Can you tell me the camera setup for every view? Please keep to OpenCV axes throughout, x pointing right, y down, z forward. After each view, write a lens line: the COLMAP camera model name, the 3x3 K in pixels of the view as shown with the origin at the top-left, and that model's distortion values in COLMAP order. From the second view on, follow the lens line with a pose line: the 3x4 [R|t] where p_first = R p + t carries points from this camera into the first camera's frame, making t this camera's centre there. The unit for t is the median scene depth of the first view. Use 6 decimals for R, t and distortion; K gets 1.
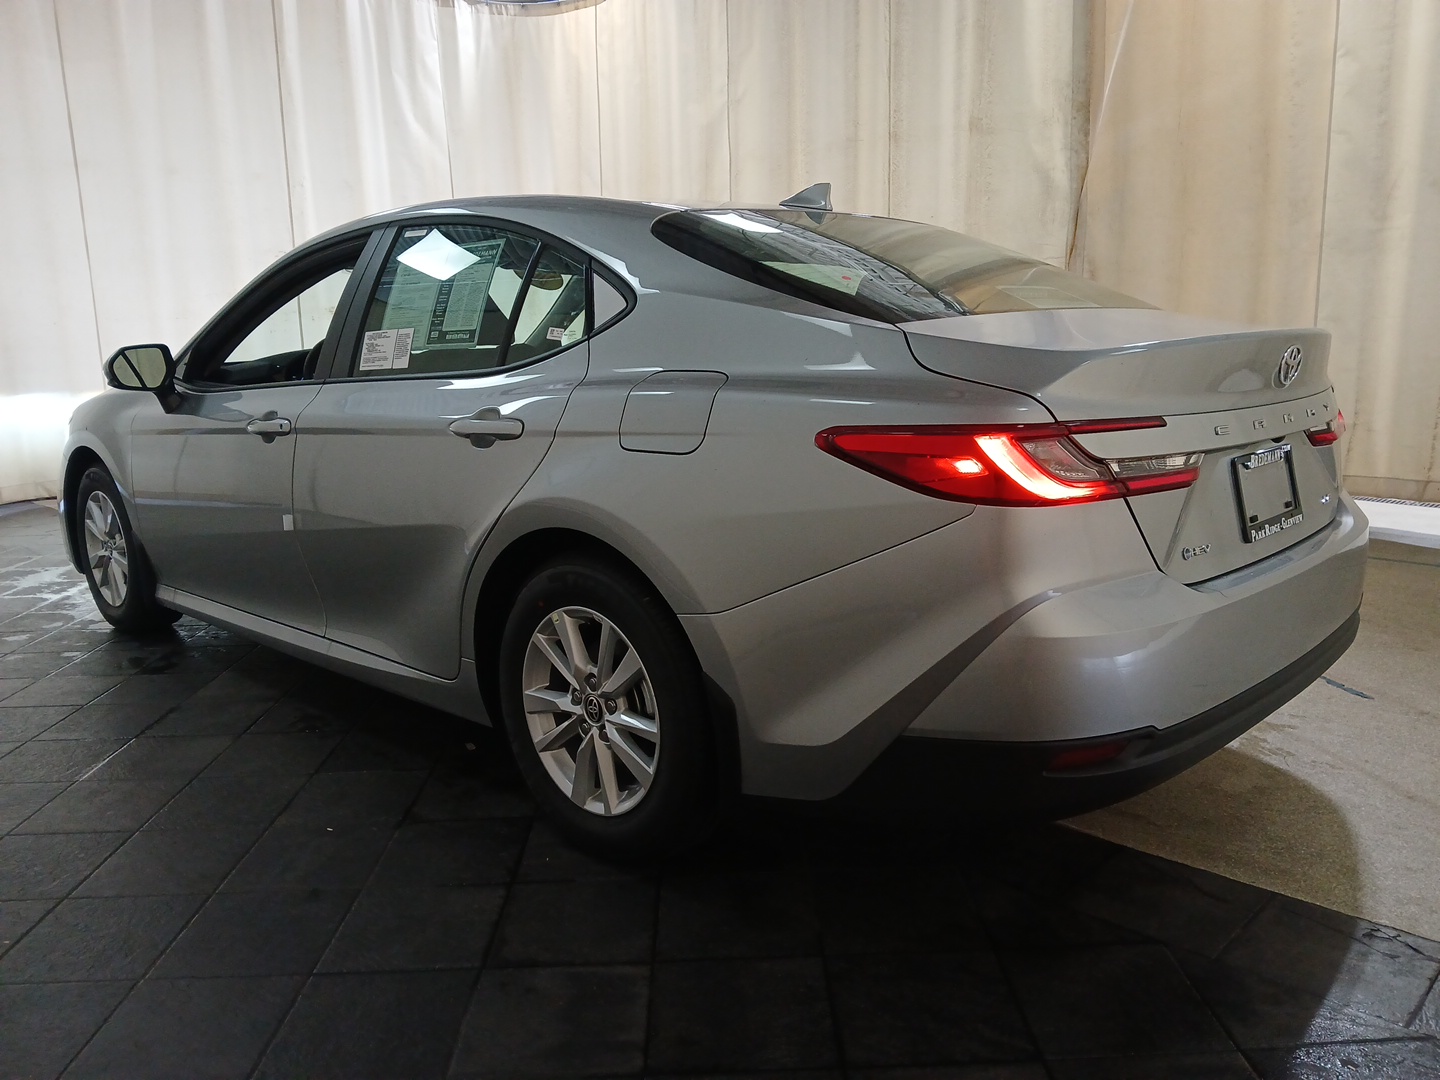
lens RADIAL K [[1117.8, 0, 715.7], [0, 1117.8, 531.6], [0, 0, 1]] dist [0.028224, -0.048853]
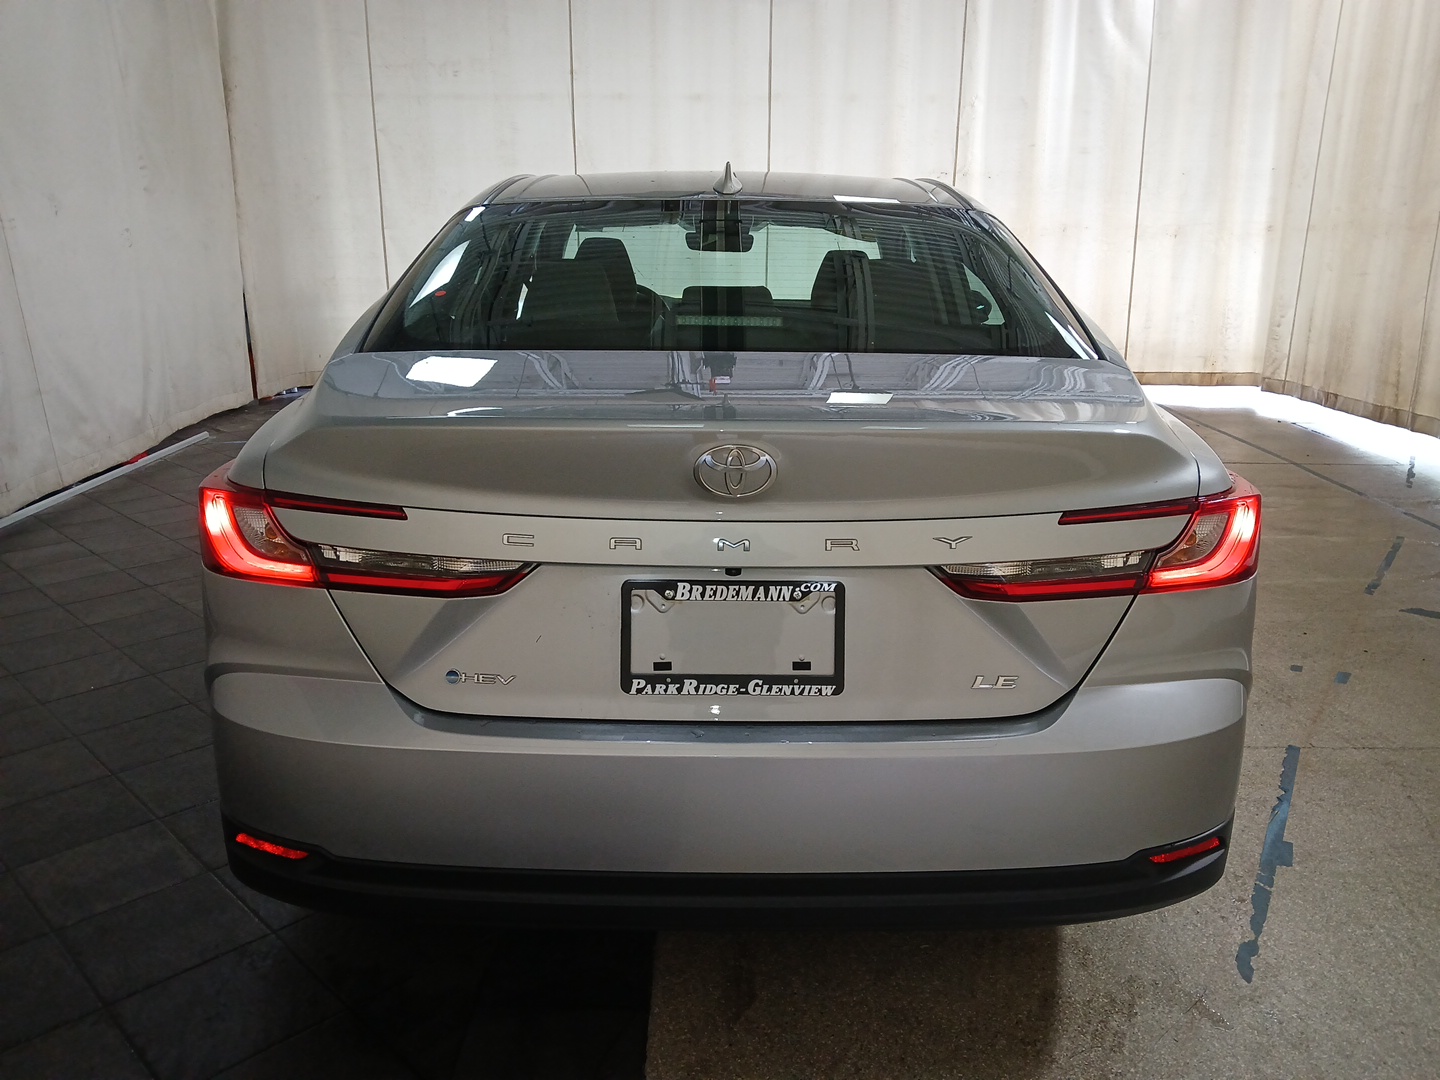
lens RADIAL K [[1117.8, 0, 717.1], [0, 1117.8, 535.6], [0, 0, 1]] dist [0.028224, -0.048853]
pose [[0.708112, 0.221362, -0.670505, 0.698931], [-0.159716, 0.975191, 0.153278, -0.153552], [0.687800, -0.001448, 0.725899, 0.342793]]
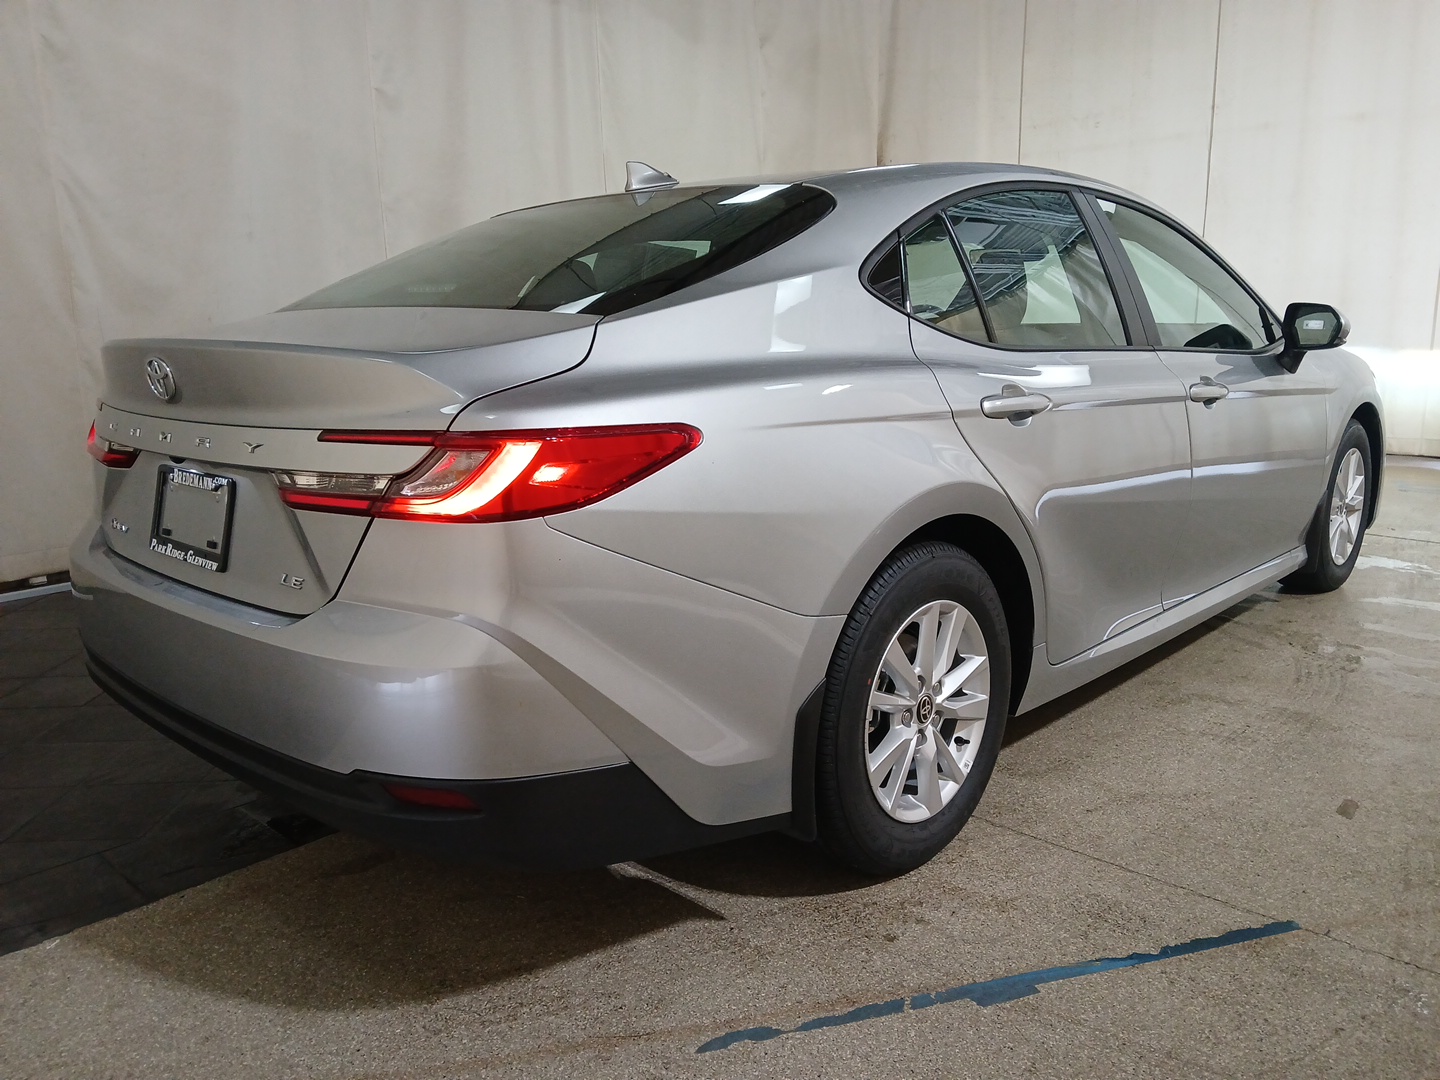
lens RADIAL K [[1117.8, 0, 725.5], [0, 1117.8, 542.1], [0, 0, 1]] dist [0.028224, -0.048853]
pose [[0.038833, 0.232013, -0.971937, 1.033652], [-0.170016, 0.960023, 0.222376, -0.216510], [0.984676, 0.156609, 0.076727, 1.000101]]
